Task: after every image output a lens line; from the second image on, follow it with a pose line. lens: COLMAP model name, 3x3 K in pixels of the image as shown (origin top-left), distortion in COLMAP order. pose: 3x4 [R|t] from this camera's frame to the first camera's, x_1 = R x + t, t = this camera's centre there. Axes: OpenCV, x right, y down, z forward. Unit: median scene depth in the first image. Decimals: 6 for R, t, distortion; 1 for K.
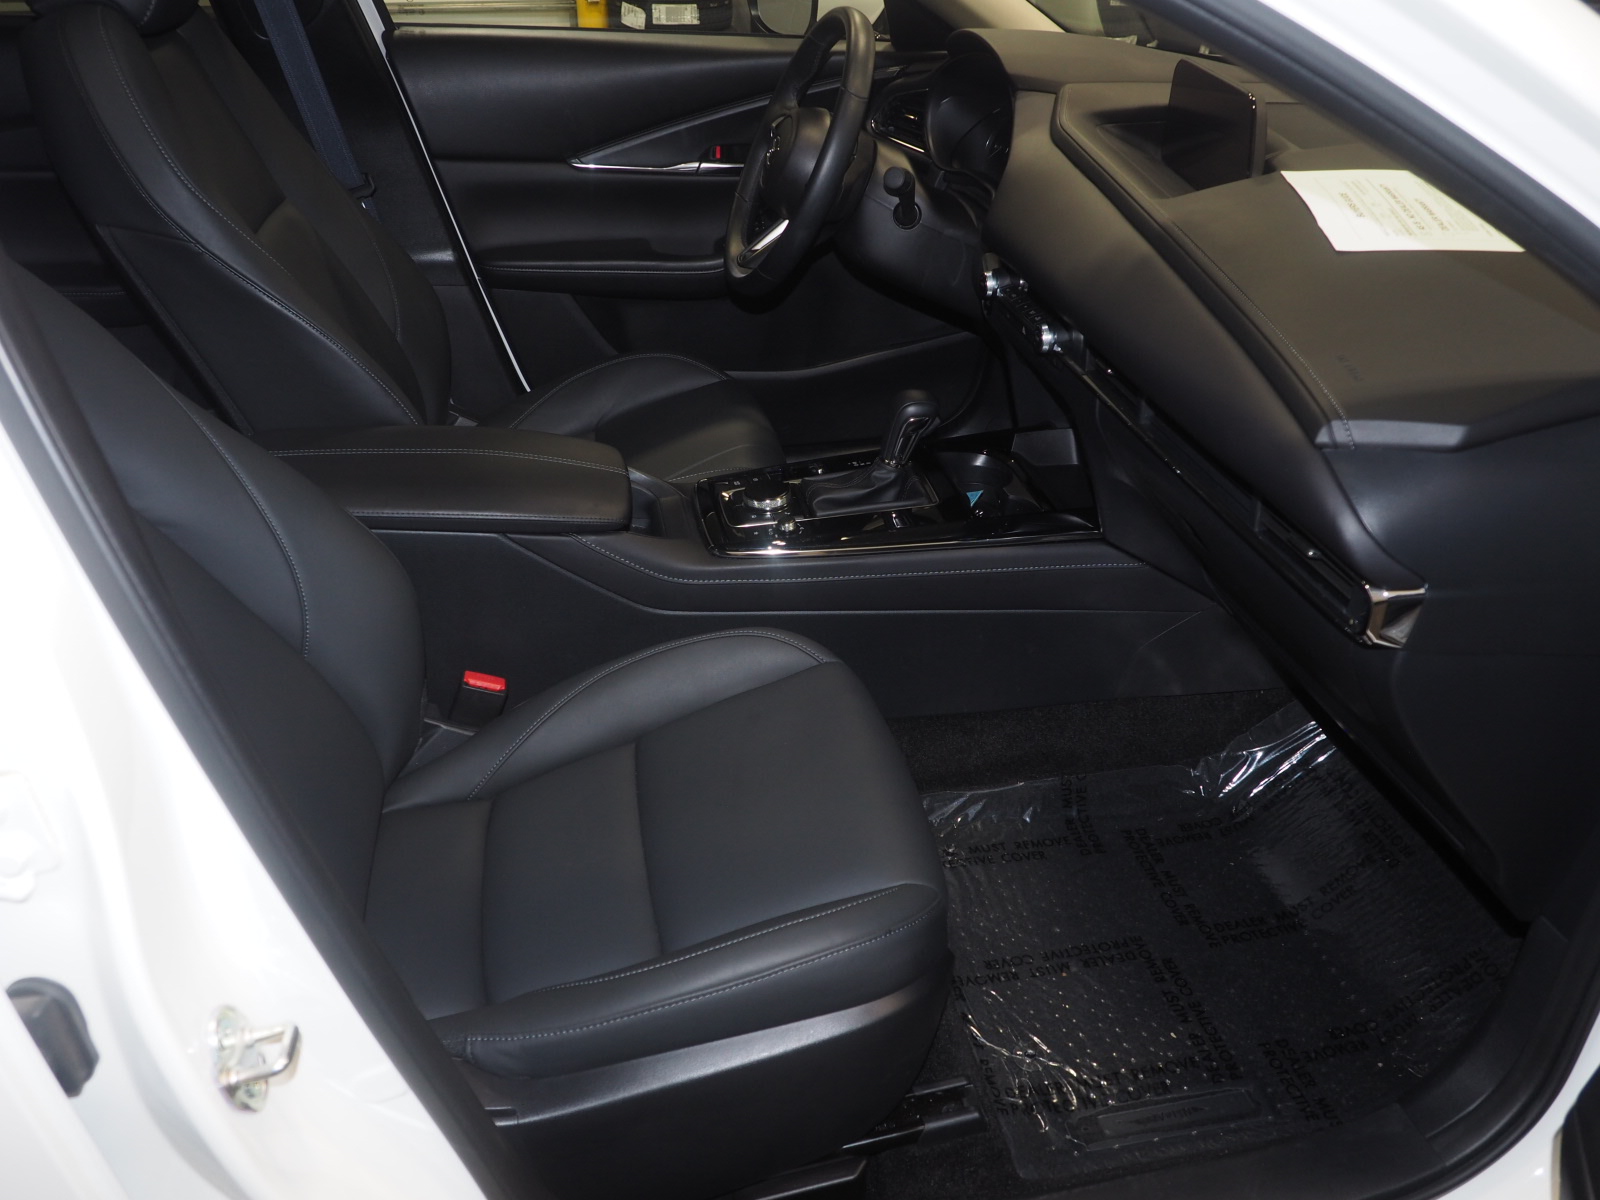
lens RADIAL K [[1404.4, 0, 800.0], [0, 1404.4, 600.0], [0, 0, 1]] dist [-0.003900, 0.005422]
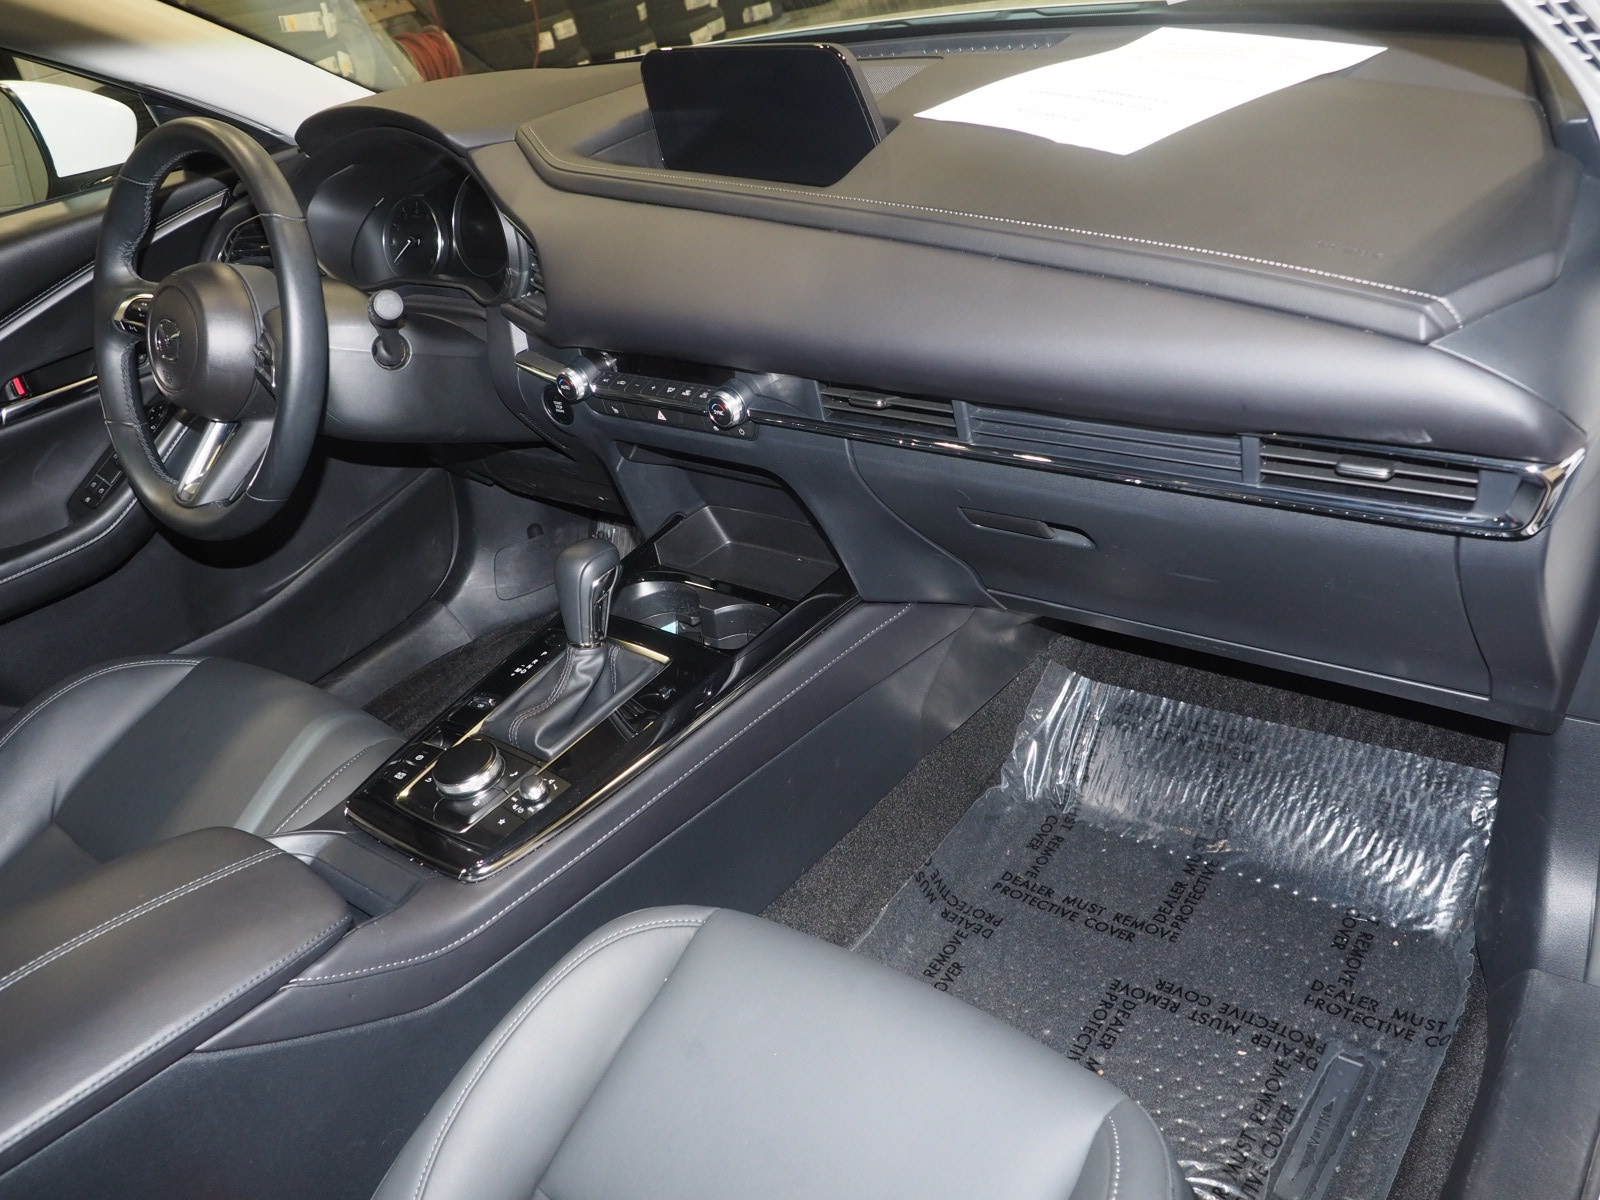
lens RADIAL K [[1404.4, 0, 800.0], [0, 1404.4, 600.0], [0, 0, 1]] dist [-0.003900, 0.005422]
pose [[0.728709, -0.463426, 0.504202, -0.234655], [0.479680, 0.870873, 0.107175, -0.155335], [-0.488764, 0.163756, 0.856910, 0.319041]]
